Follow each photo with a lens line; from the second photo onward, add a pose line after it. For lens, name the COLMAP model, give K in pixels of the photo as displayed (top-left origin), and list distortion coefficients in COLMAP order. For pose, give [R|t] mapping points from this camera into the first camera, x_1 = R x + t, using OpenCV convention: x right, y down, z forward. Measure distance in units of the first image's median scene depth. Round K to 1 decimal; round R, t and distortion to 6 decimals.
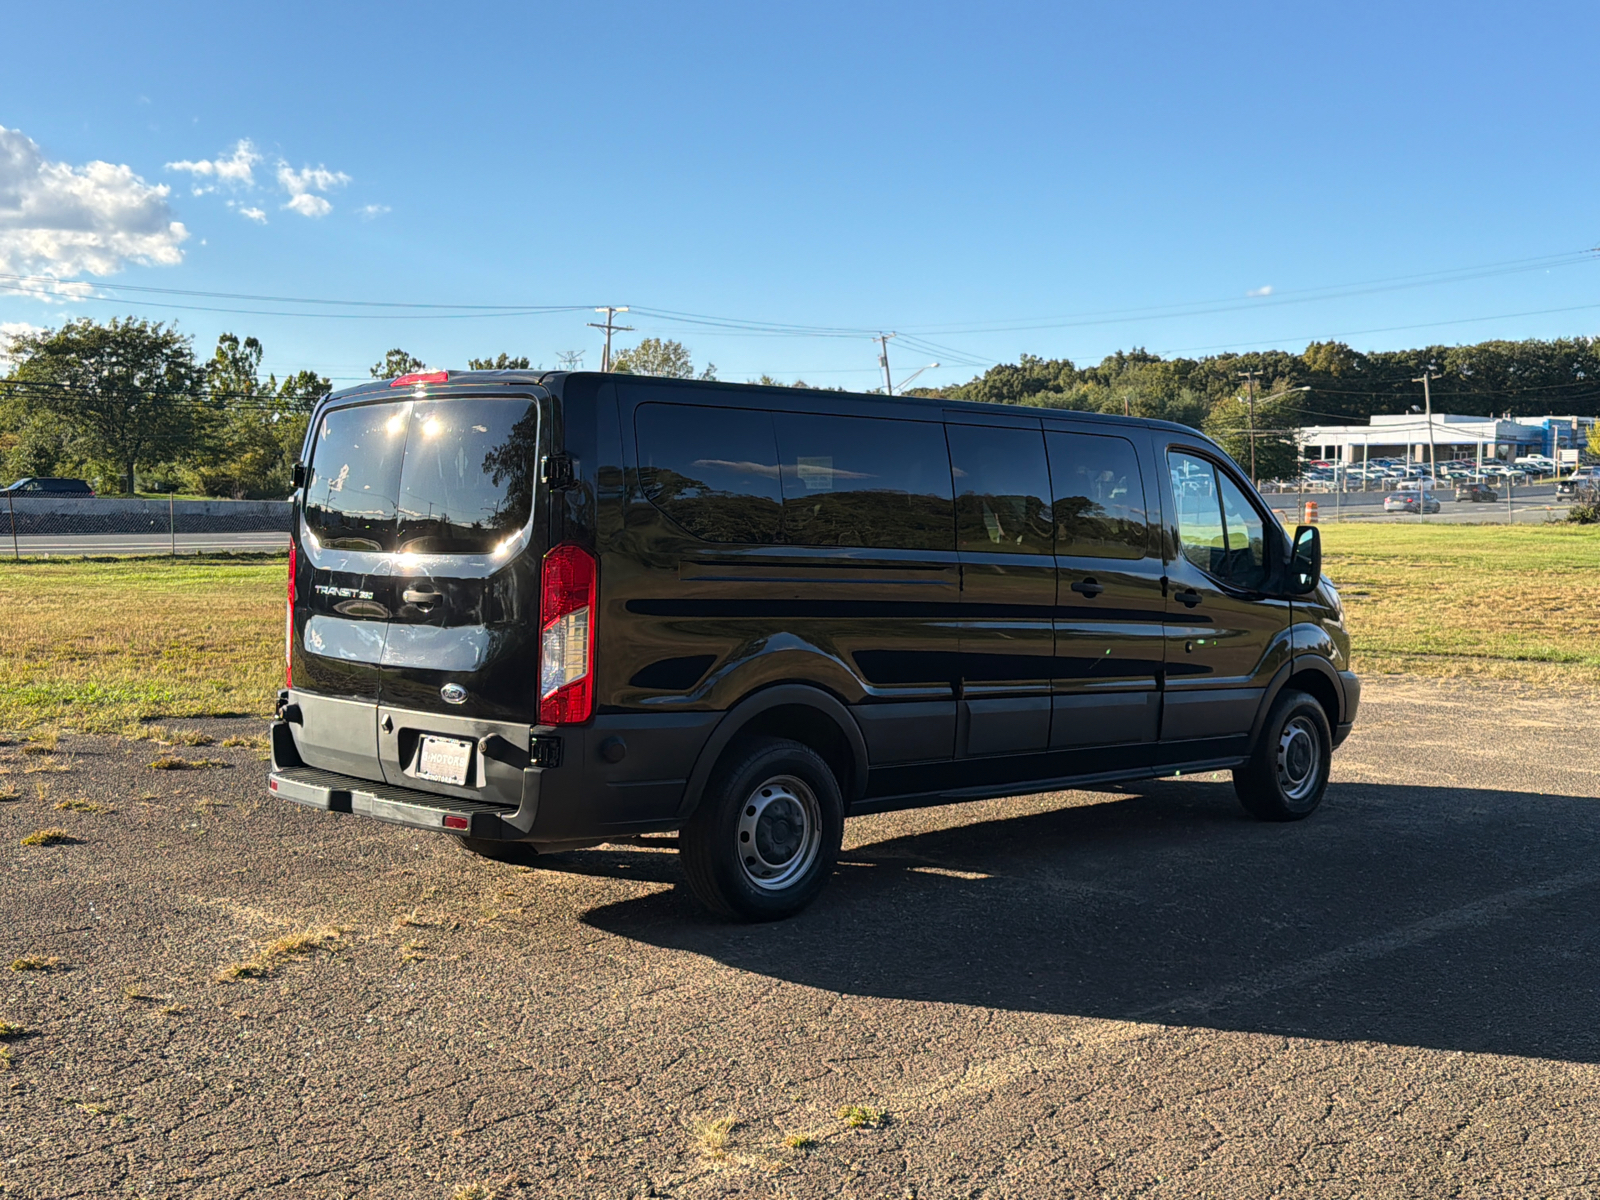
lens RADIAL K [[1719.6, 0, 806.3], [0, 1719.6, 604.0], [0, 0, 1]] dist [0.190104, -0.440491]
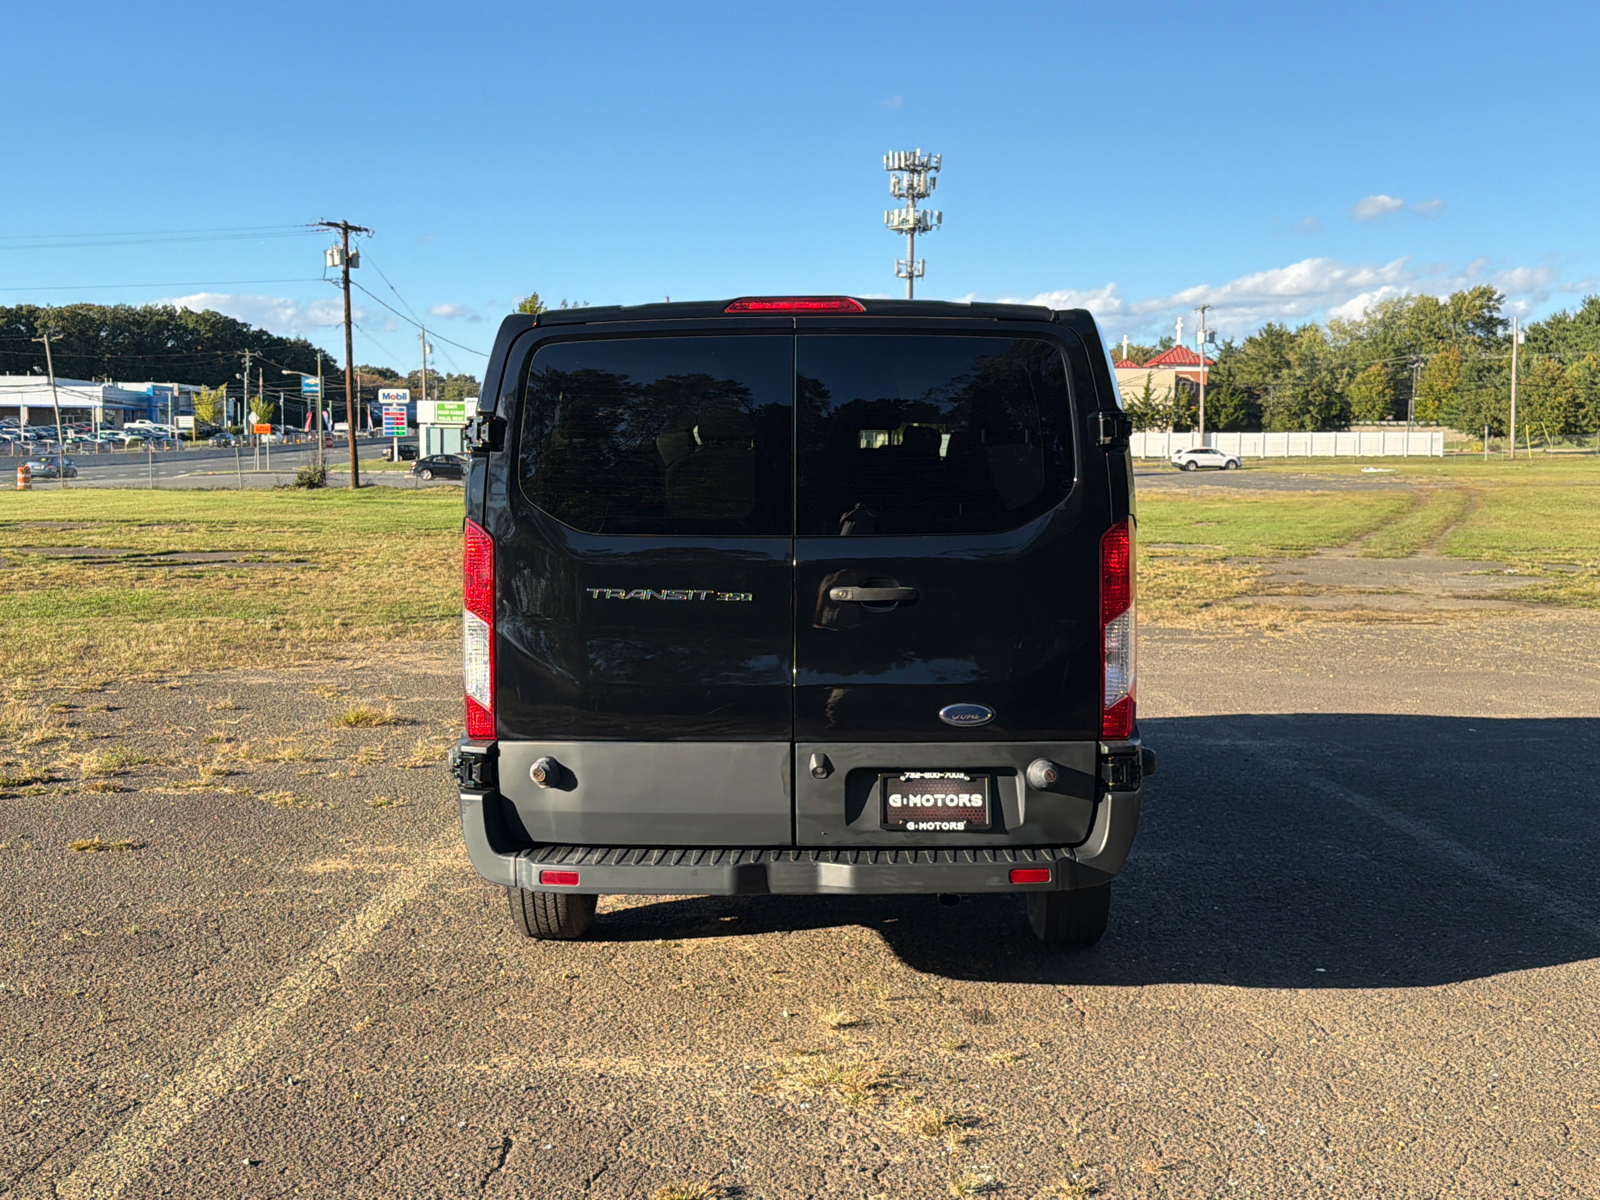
lens RADIAL K [[1719.6, 0, 806.3], [0, 1719.6, 604.0], [0, 0, 1]] dist [0.190104, -0.440491]
pose [[0.731760, -0.055660, 0.679286, -0.751866], [0.042099, 0.998448, 0.036461, -0.028586], [-0.680261, 0.001917, 0.732967, 0.461096]]
